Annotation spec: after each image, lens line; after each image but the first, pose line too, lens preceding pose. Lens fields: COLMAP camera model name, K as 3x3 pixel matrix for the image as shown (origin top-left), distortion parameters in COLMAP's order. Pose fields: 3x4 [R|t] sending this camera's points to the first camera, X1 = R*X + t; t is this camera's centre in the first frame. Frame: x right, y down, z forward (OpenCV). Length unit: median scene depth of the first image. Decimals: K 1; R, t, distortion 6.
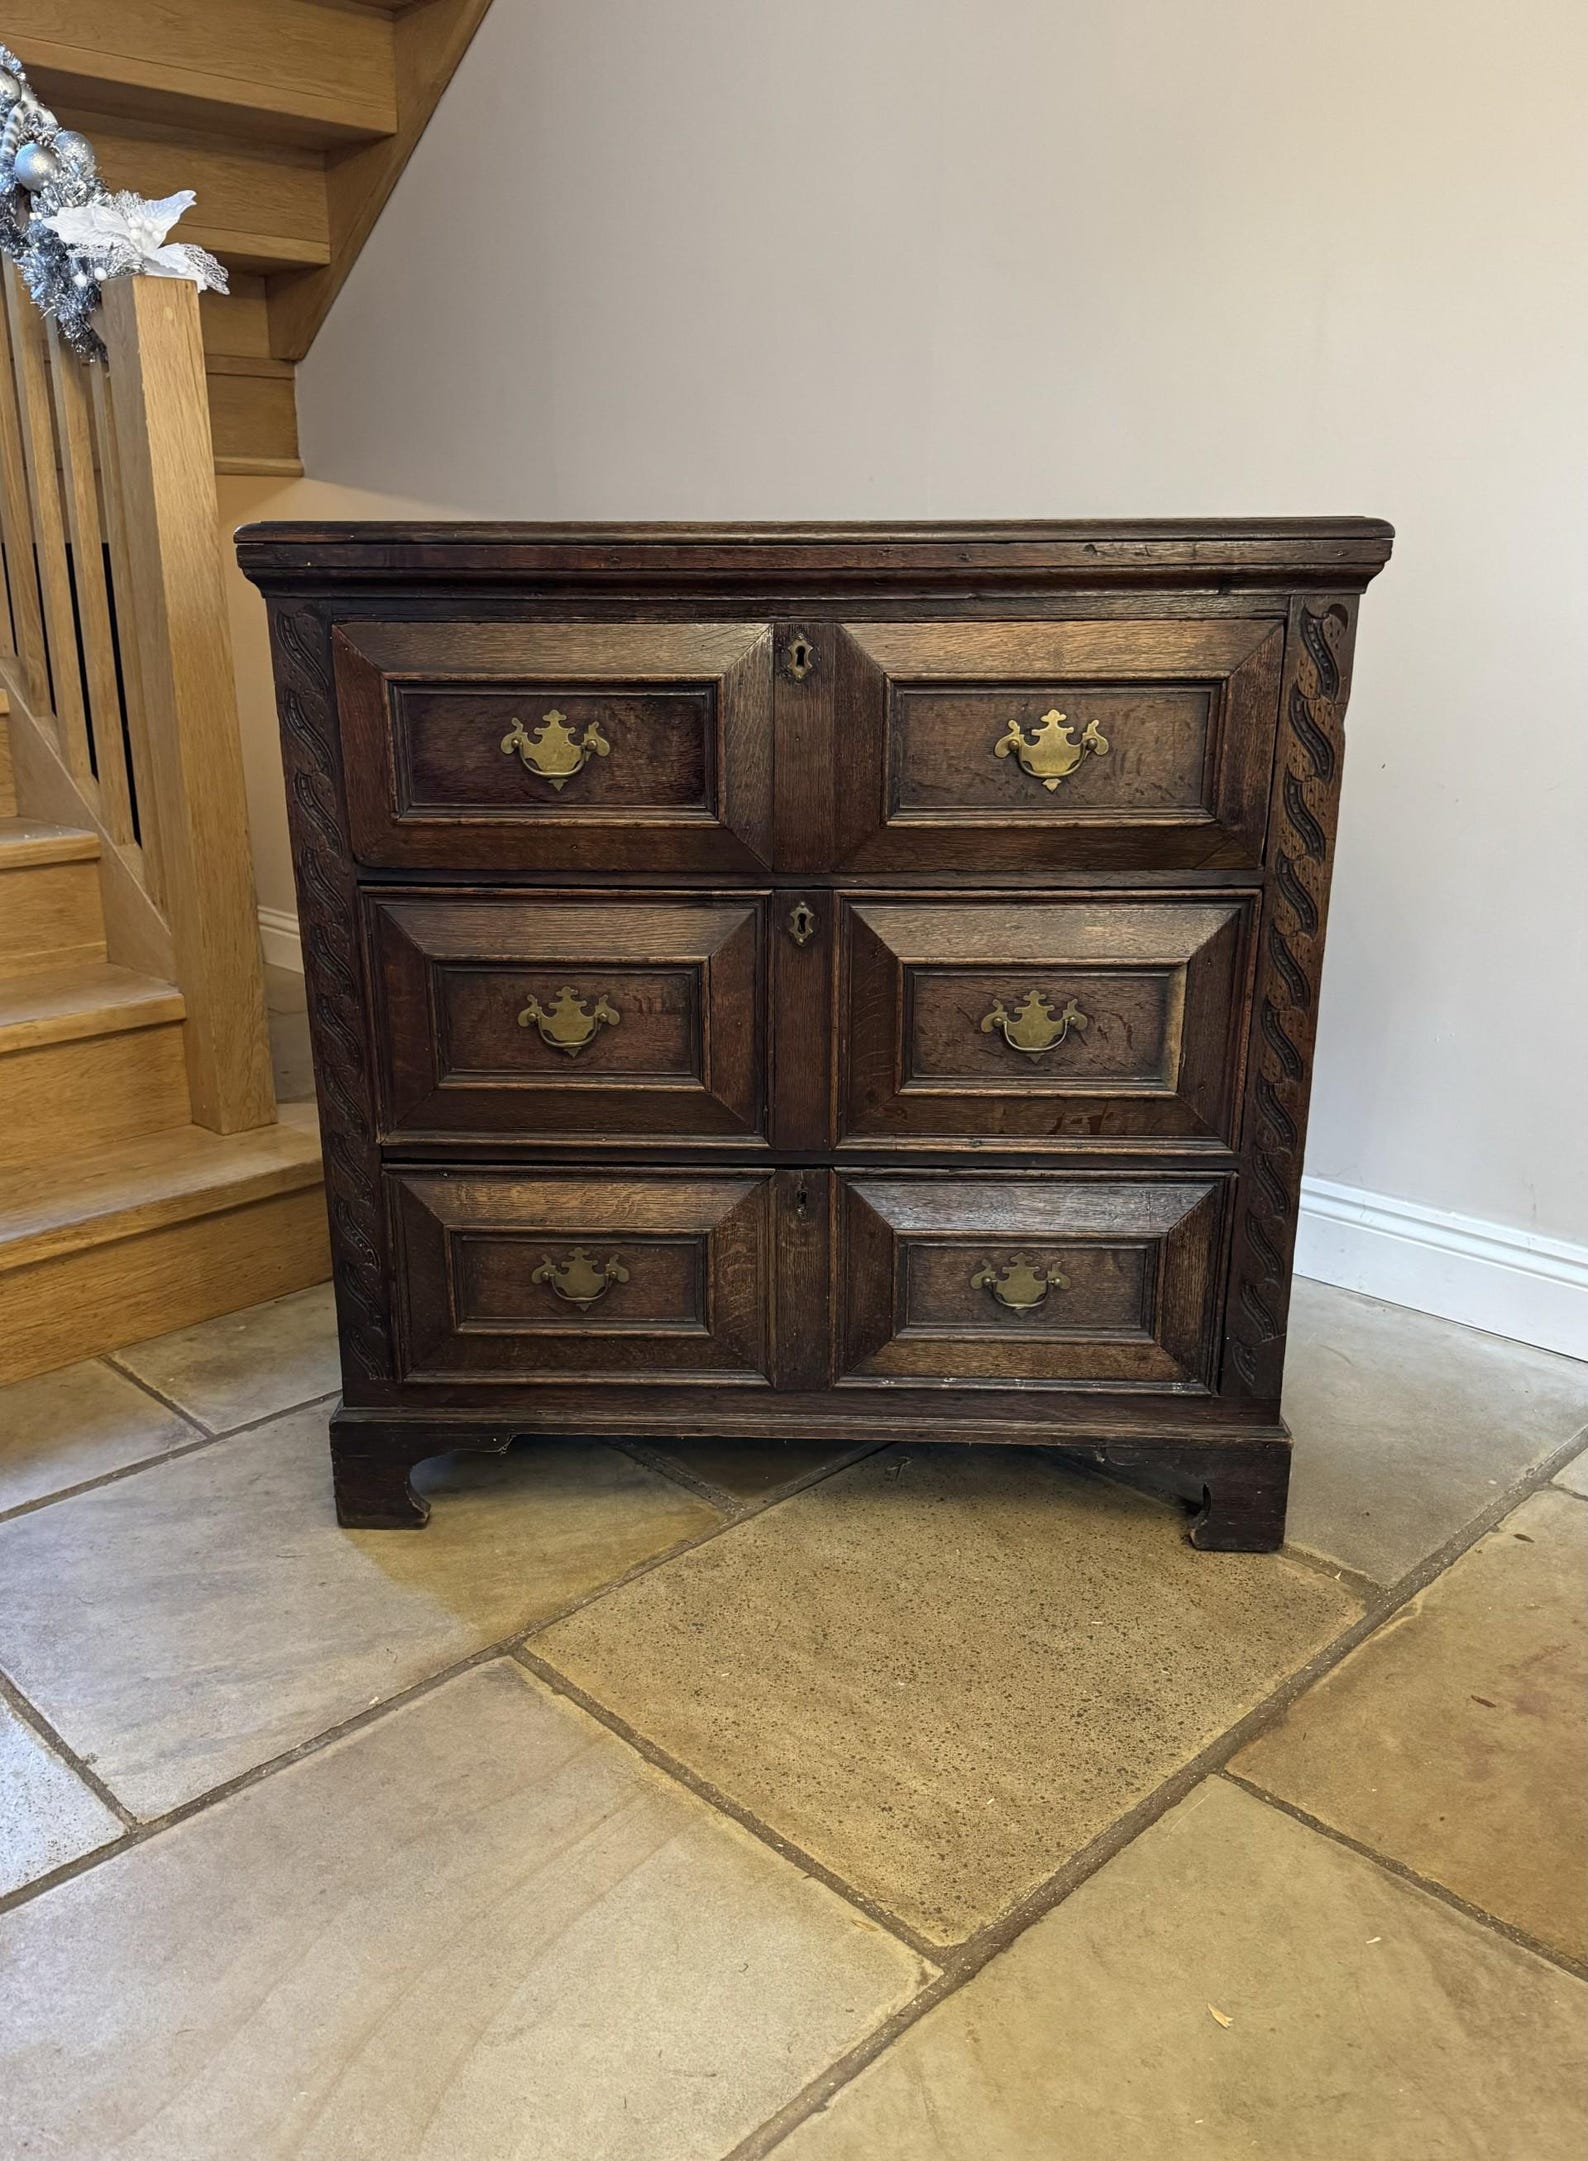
lens RADIAL K [[1731.8, 0, 724.5], [0, 1731.8, 1129.8], [0, 0, 1]] dist [0.063870, -0.105390]
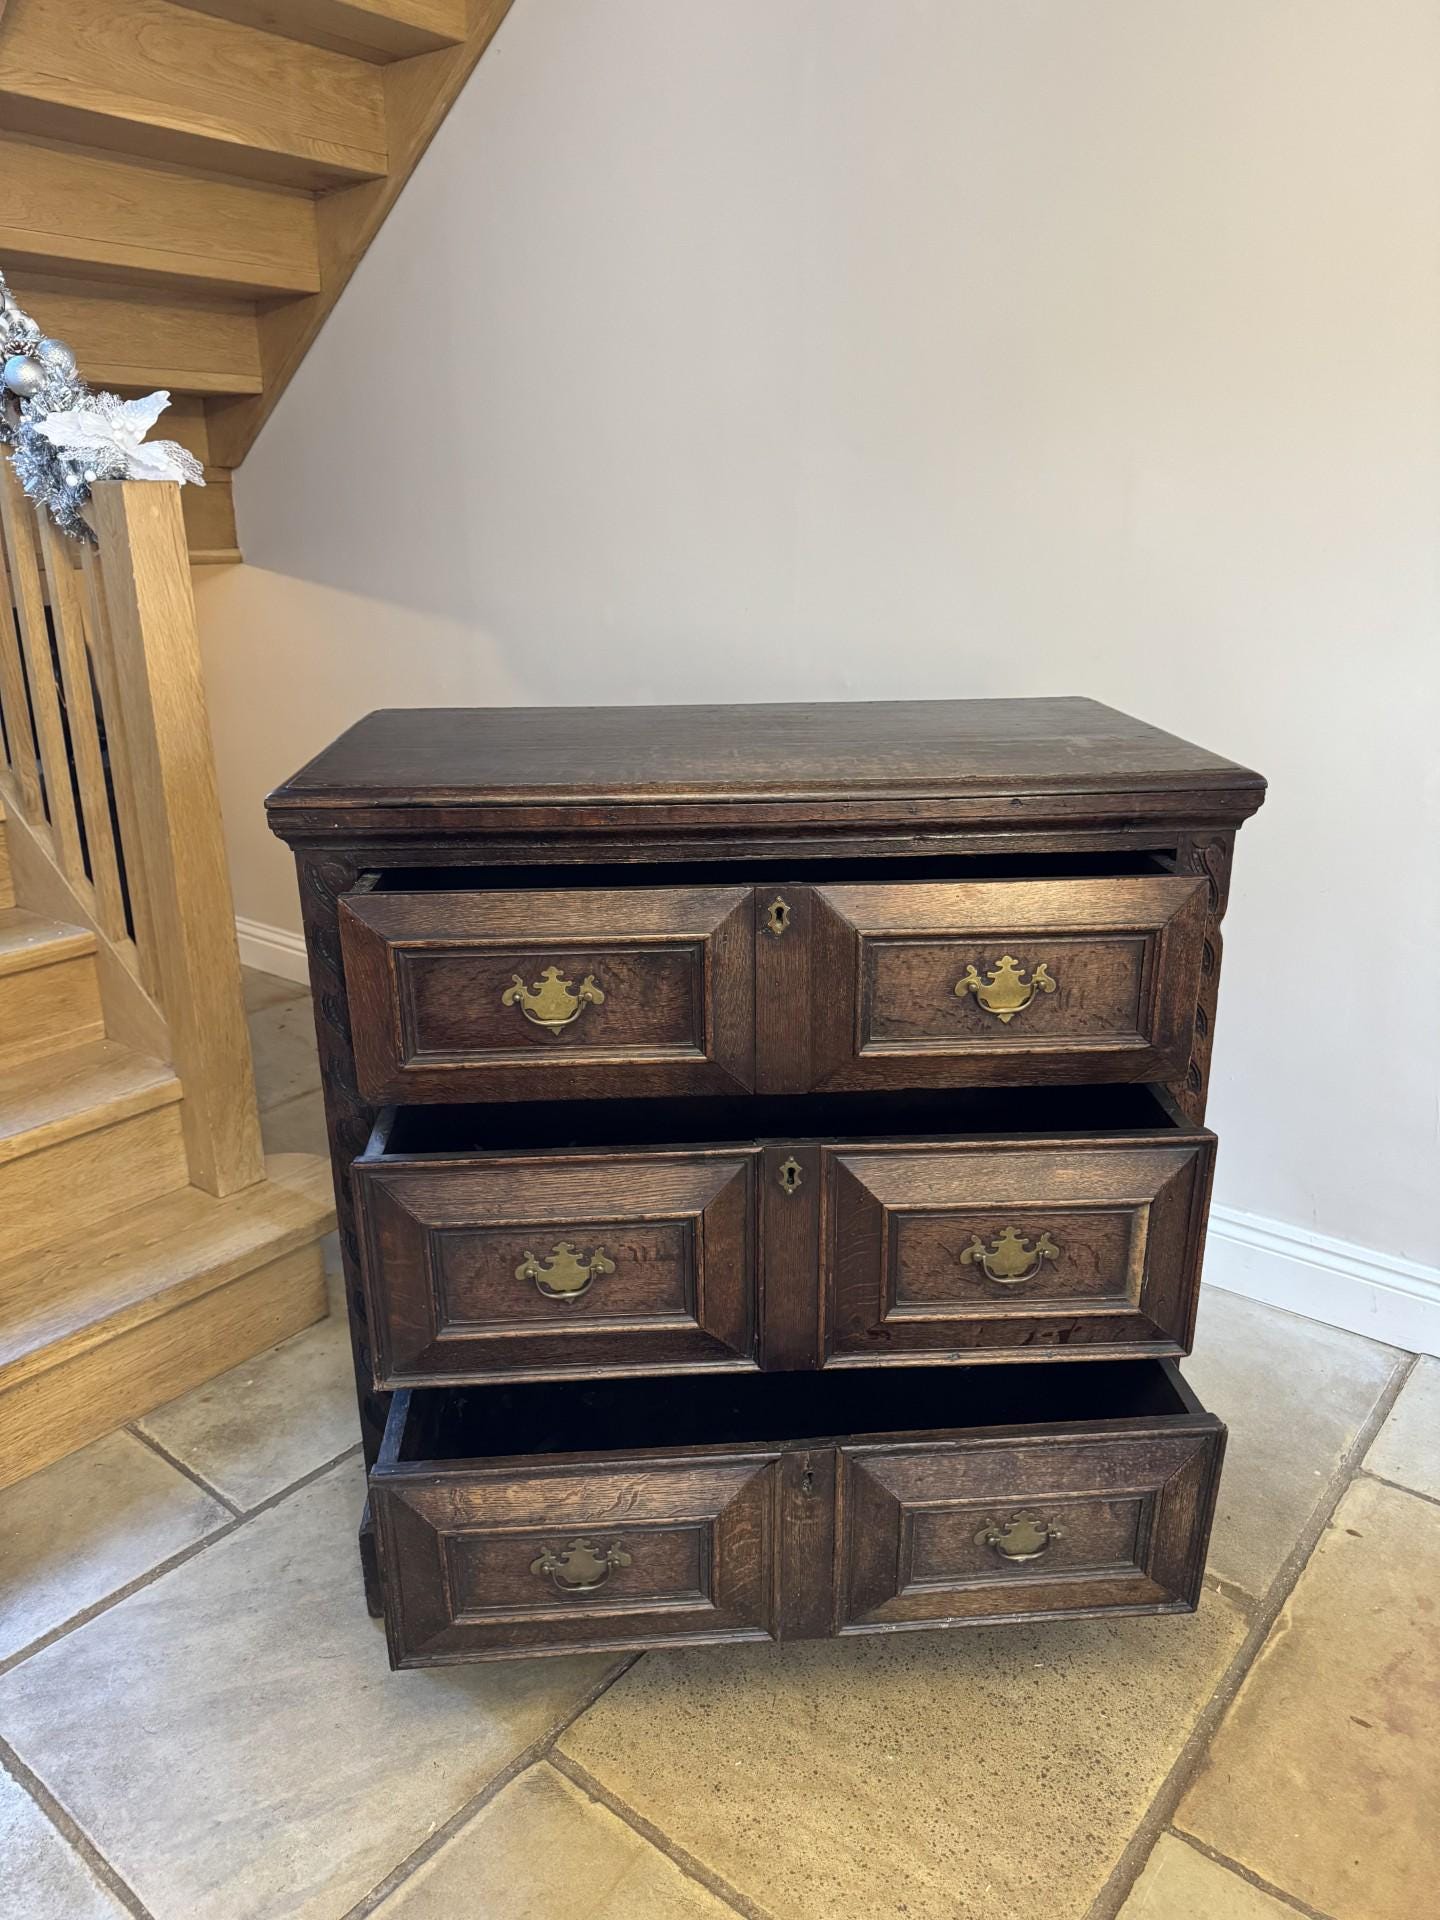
lens RADIAL K [[1366.1, 0, 717.0], [0, 1366.1, 948.8], [0, 0, 1]] dist [0.023855, -0.030514]
pose [[0.992246, -0.041507, 0.117152, -0.094623], [0.042633, 0.999065, -0.007118, -0.211884], [-0.116747, 0.012057, 0.993089, 0.095248]]
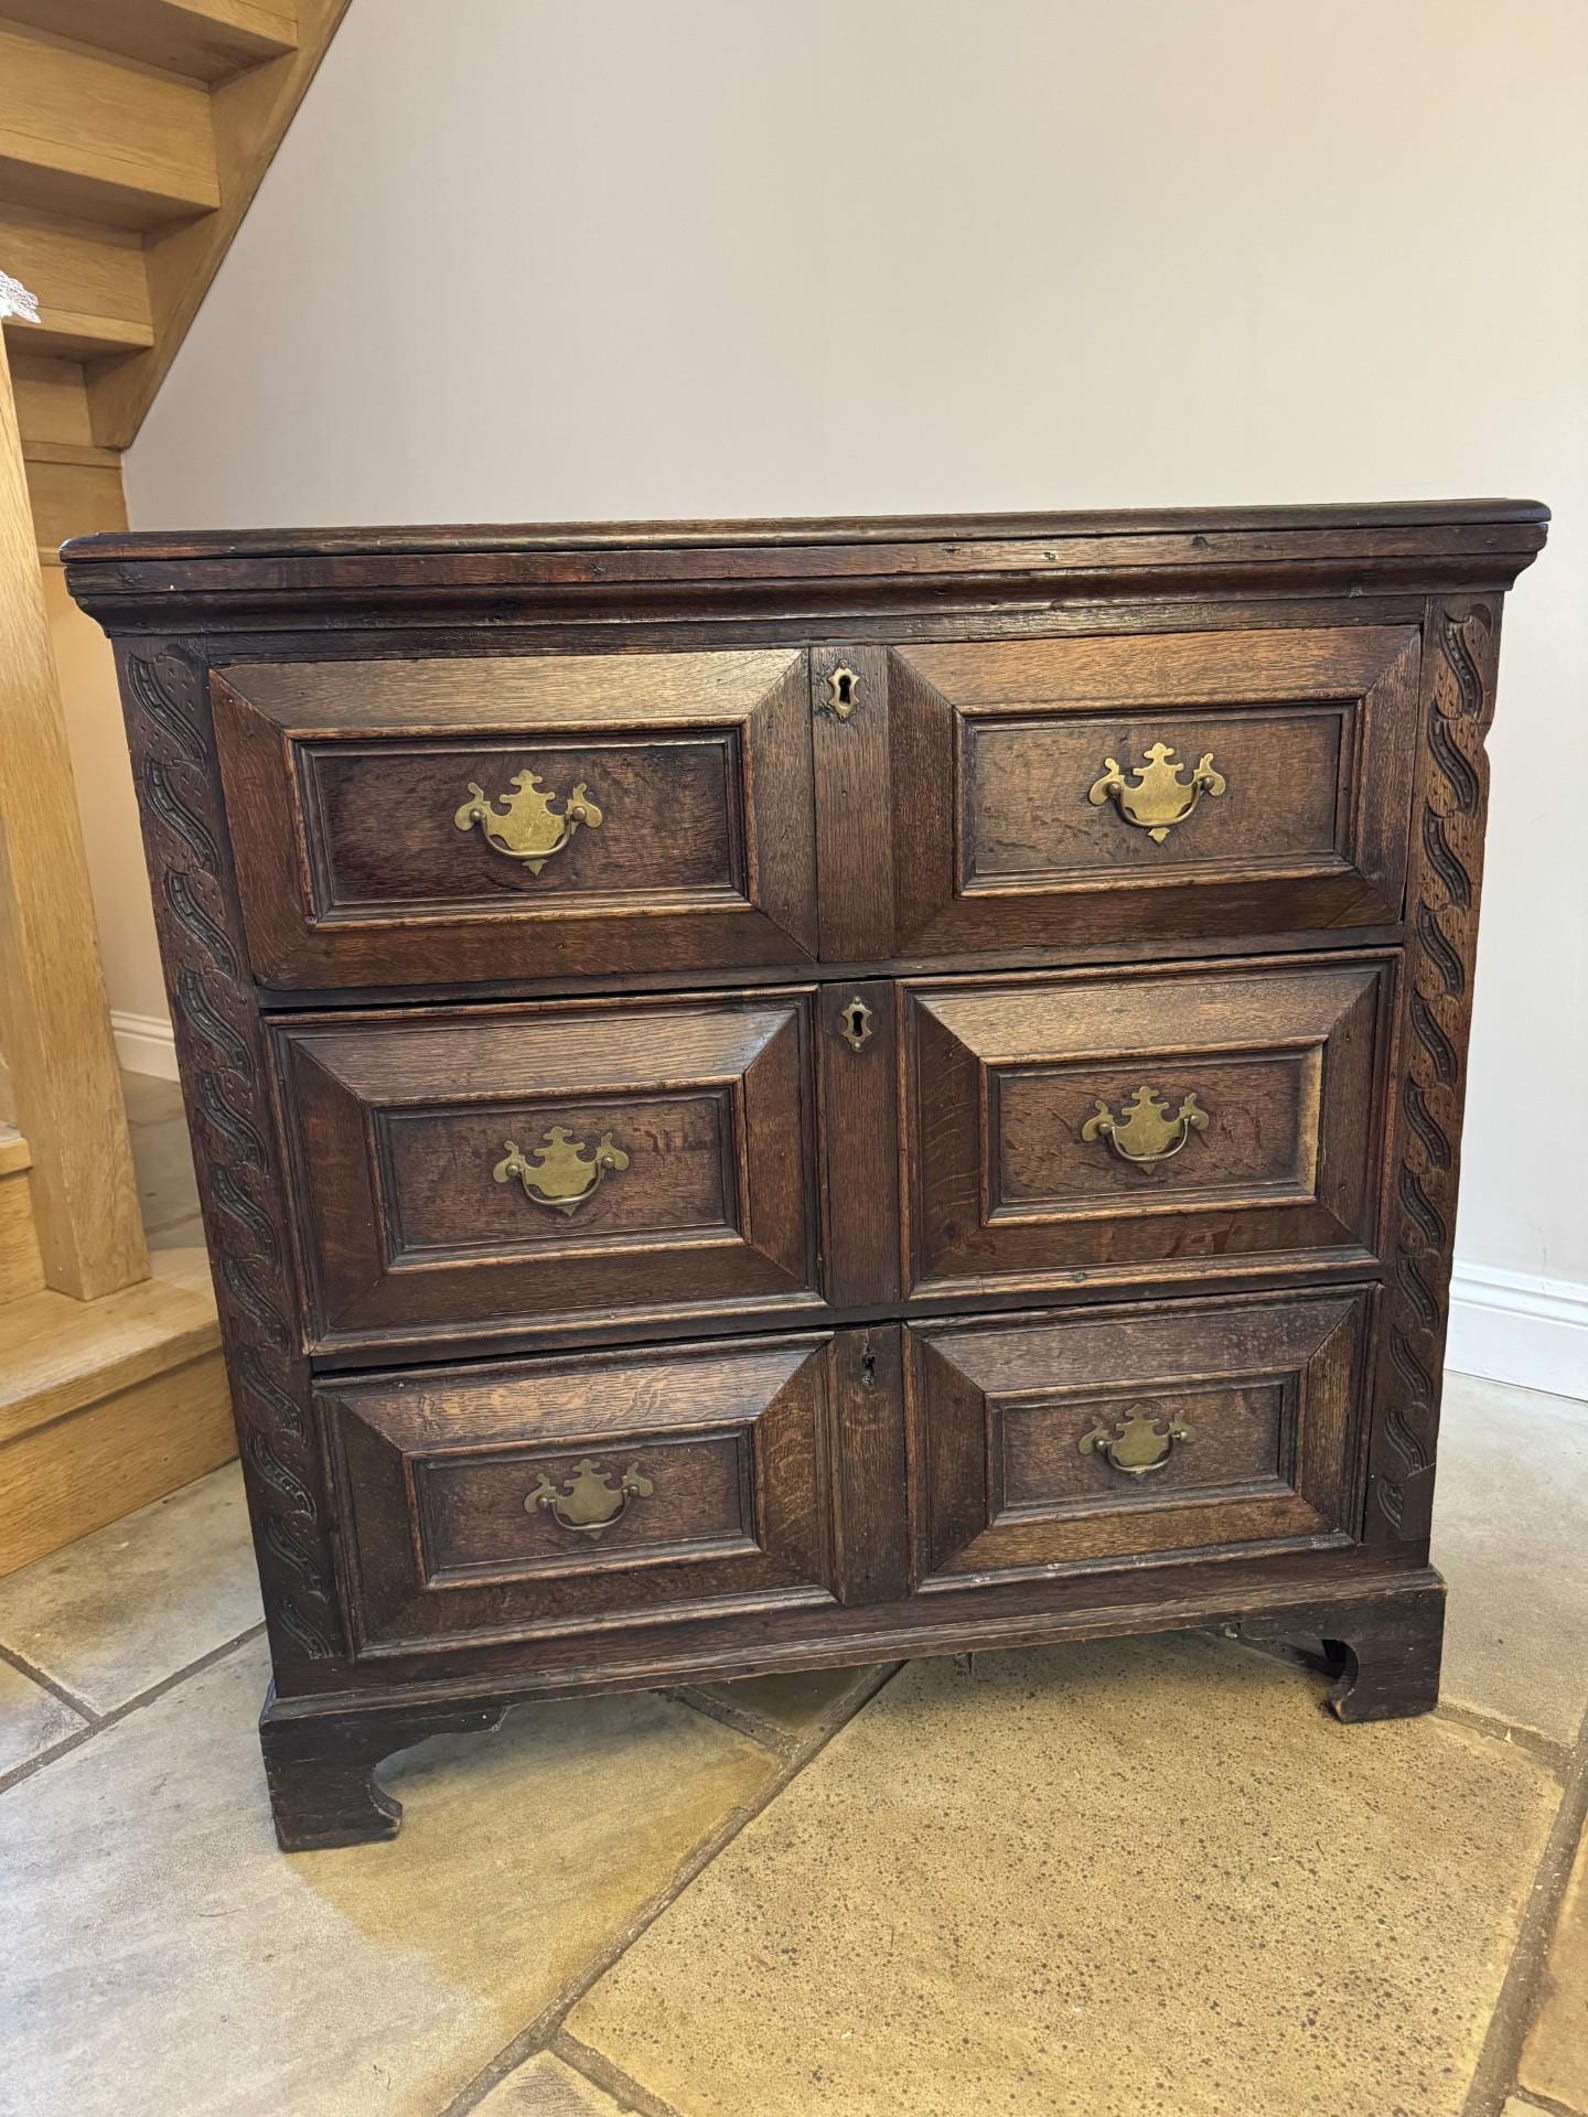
lens RADIAL K [[1506.3, 0, 795.3], [0, 1506.3, 1053.4], [0, 0, 1]] dist [0.023855, -0.030514]
pose [[0.983783, -0.074146, 0.163323, -0.093342], [0.084523, 0.994760, -0.057521, -0.068040], [-0.158202, 0.070393, 0.984894, 0.327618]]
